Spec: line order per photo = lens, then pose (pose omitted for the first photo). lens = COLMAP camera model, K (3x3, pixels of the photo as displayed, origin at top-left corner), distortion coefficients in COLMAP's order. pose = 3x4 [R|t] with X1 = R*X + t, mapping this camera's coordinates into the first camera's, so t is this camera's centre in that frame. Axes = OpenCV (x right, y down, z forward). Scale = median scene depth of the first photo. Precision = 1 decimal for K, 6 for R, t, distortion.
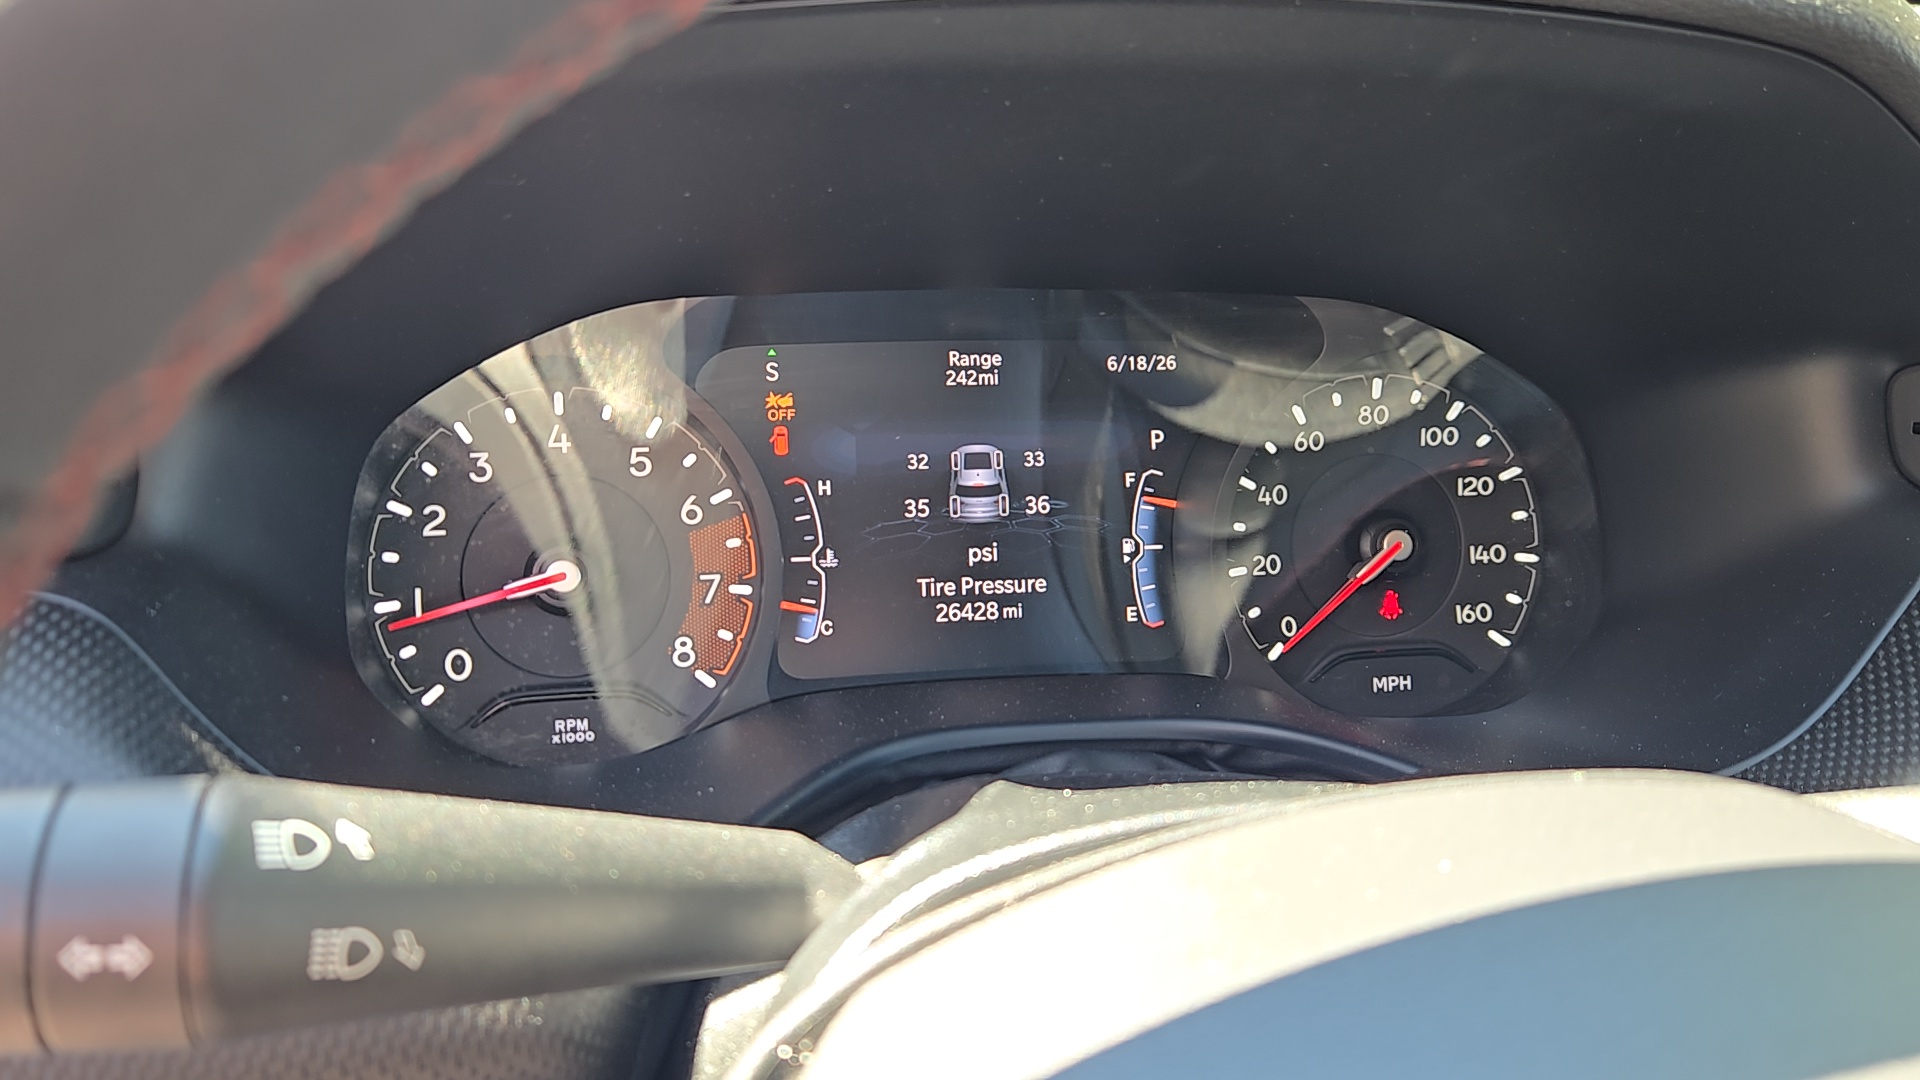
lens RADIAL K [[1619.0, 0, 953.0], [0, 1619.0, 526.6], [0, 0, 1]] dist [0.006805, 0.012048]
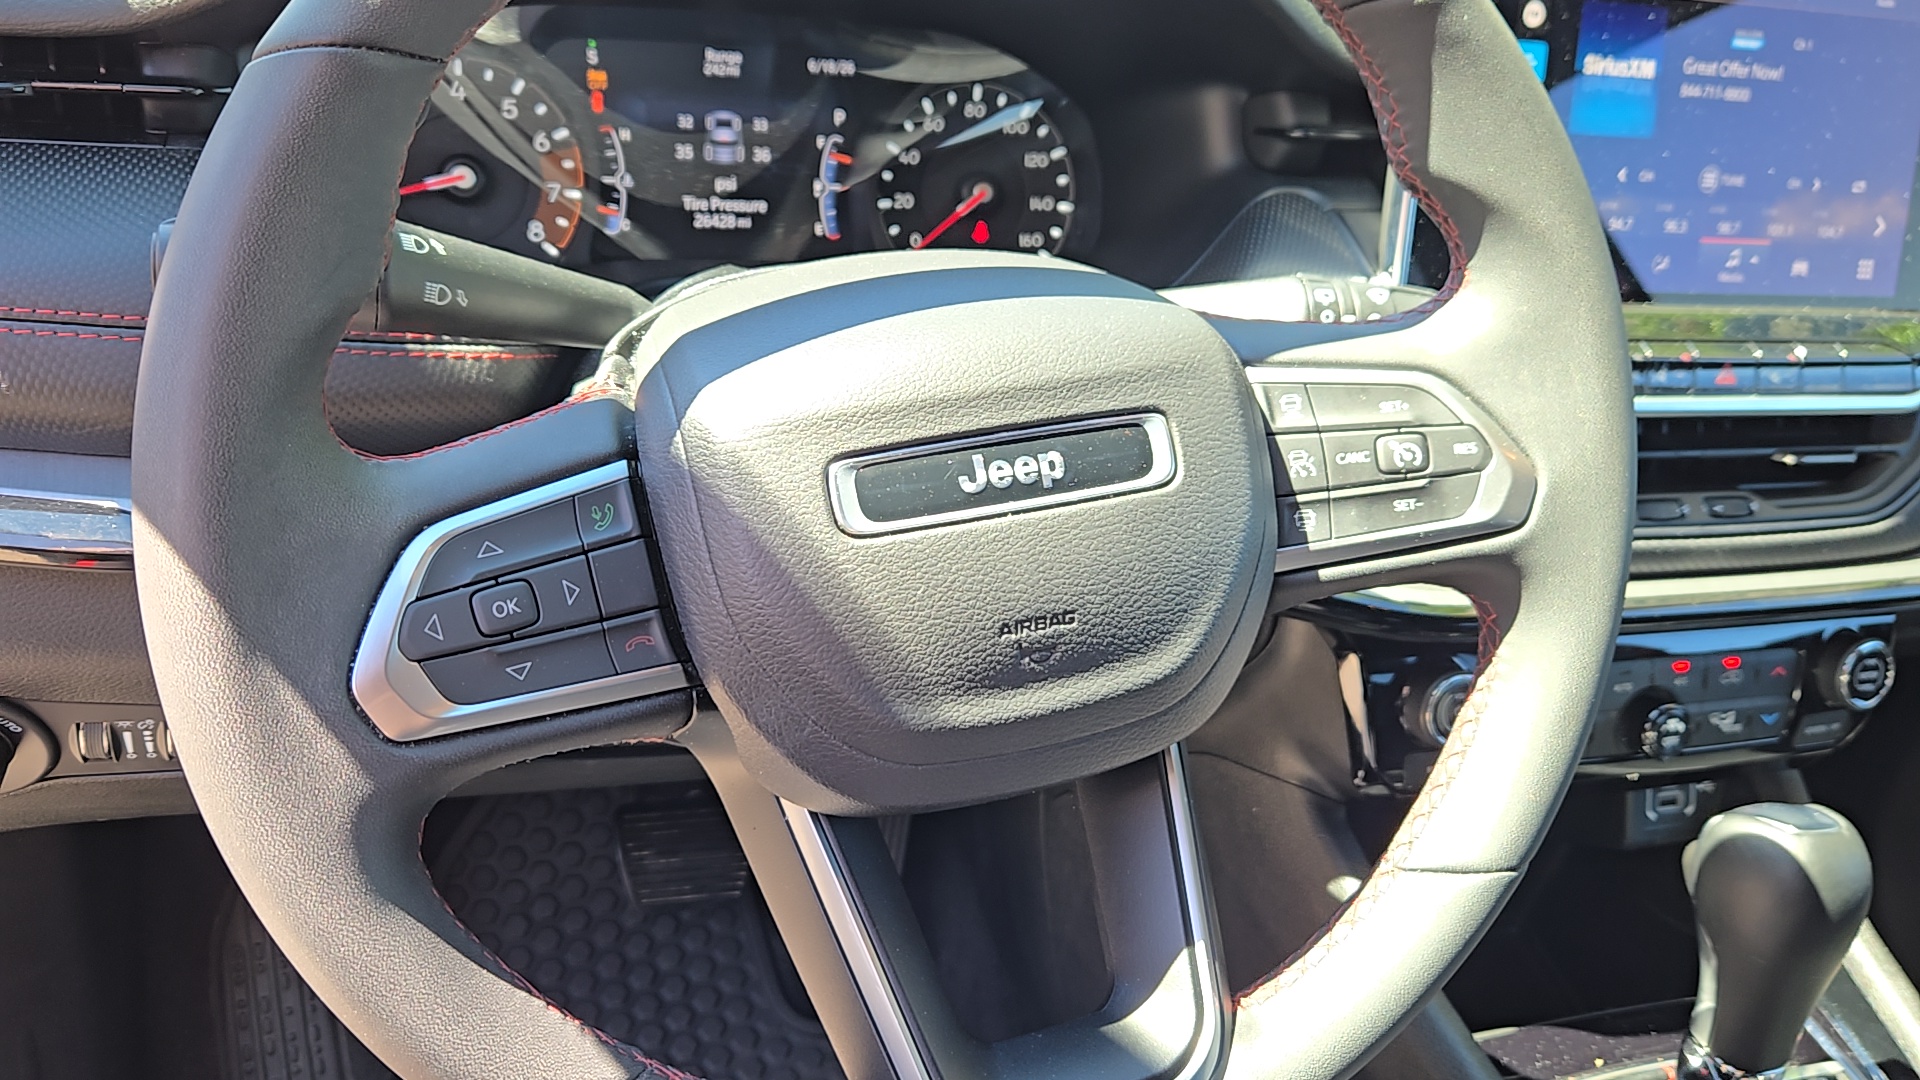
lens RADIAL K [[1619.0, 0, 953.0], [0, 1619.0, 526.6], [0, 0, 1]] dist [0.006805, 0.012048]
pose [[0.987622, 0.021862, 0.155321, -0.000970], [-0.046731, 0.986281, 0.158322, 0.086518], [-0.149729, -0.163621, 0.975095, -0.639419]]
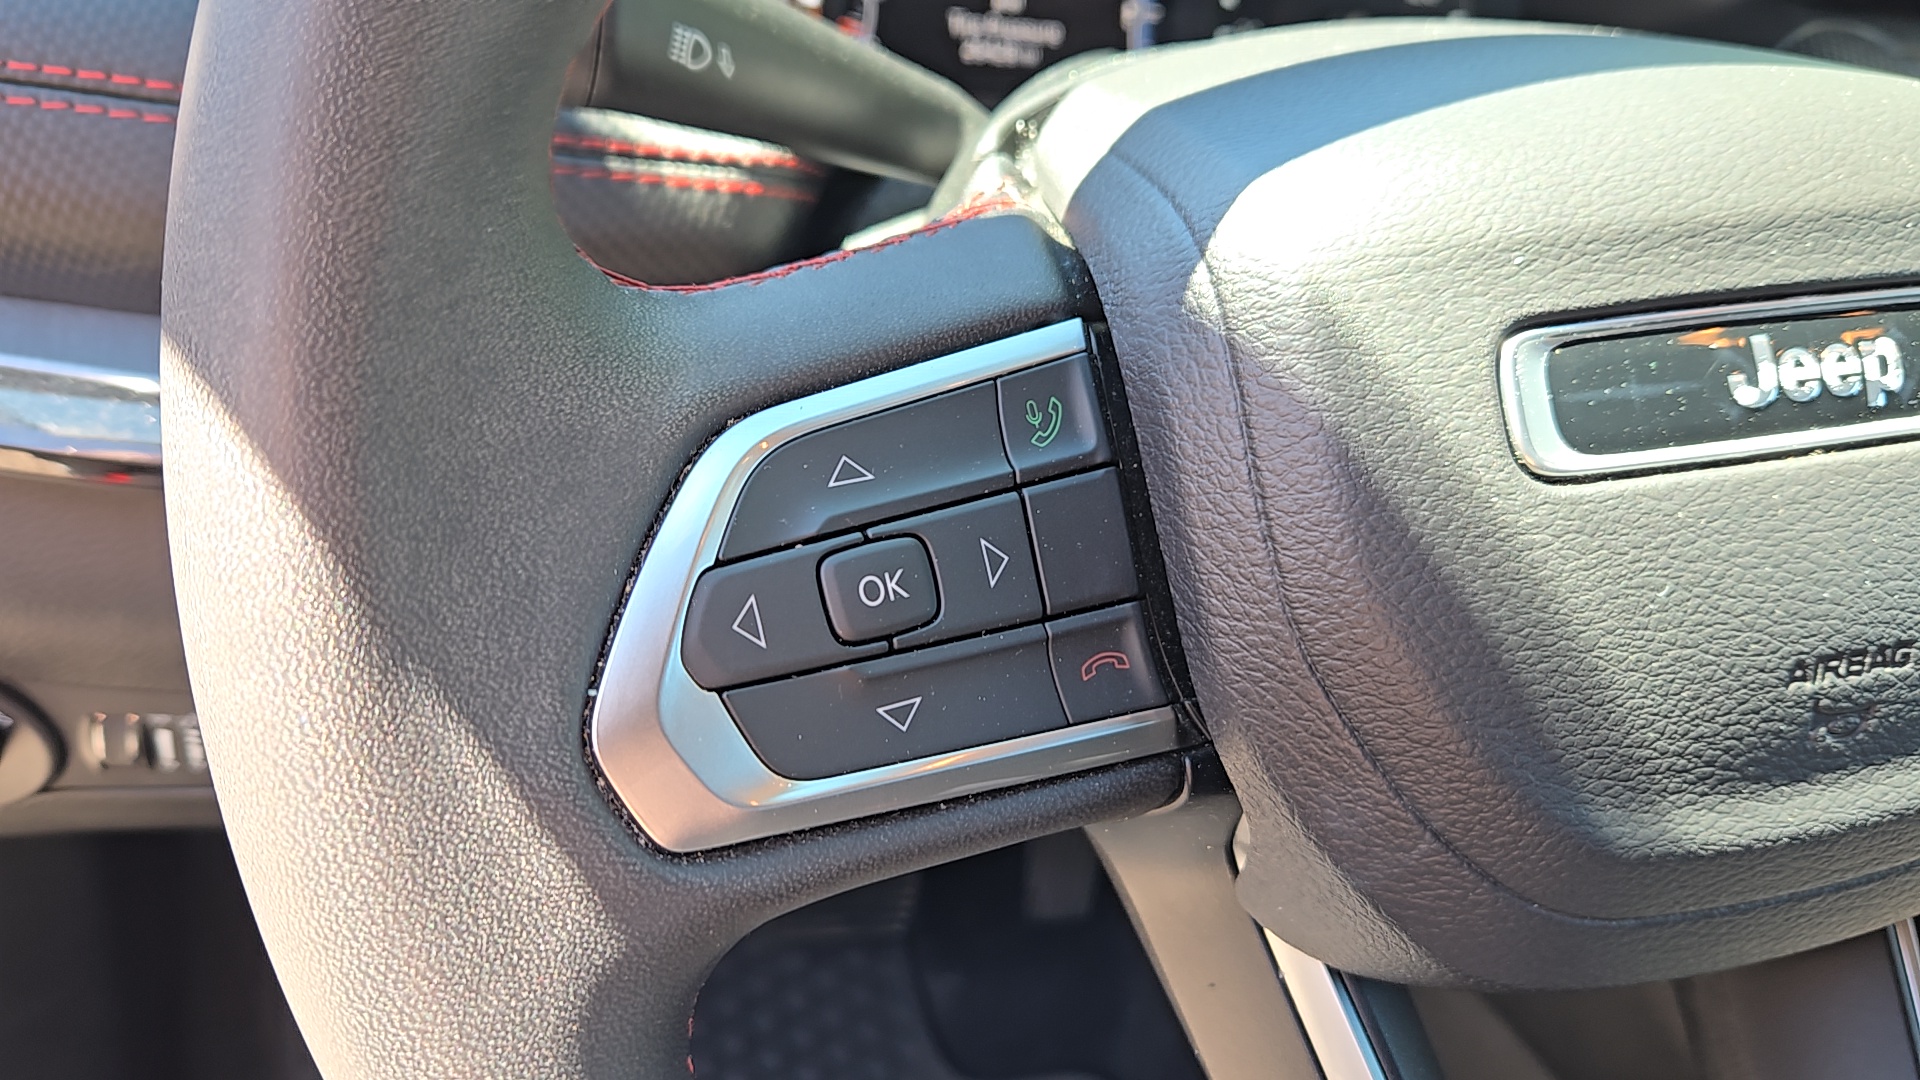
lens RADIAL K [[1655.5, 0, 956.5], [0, 1655.5, 519.0], [0, 0, 1]] dist [-0.006831, 0.012958]
pose [[0.990893, 0.065406, 0.117698, -0.132164], [-0.085308, 0.981233, 0.172927, 0.178156], [-0.104179, -0.181393, 0.977877, -0.211728]]
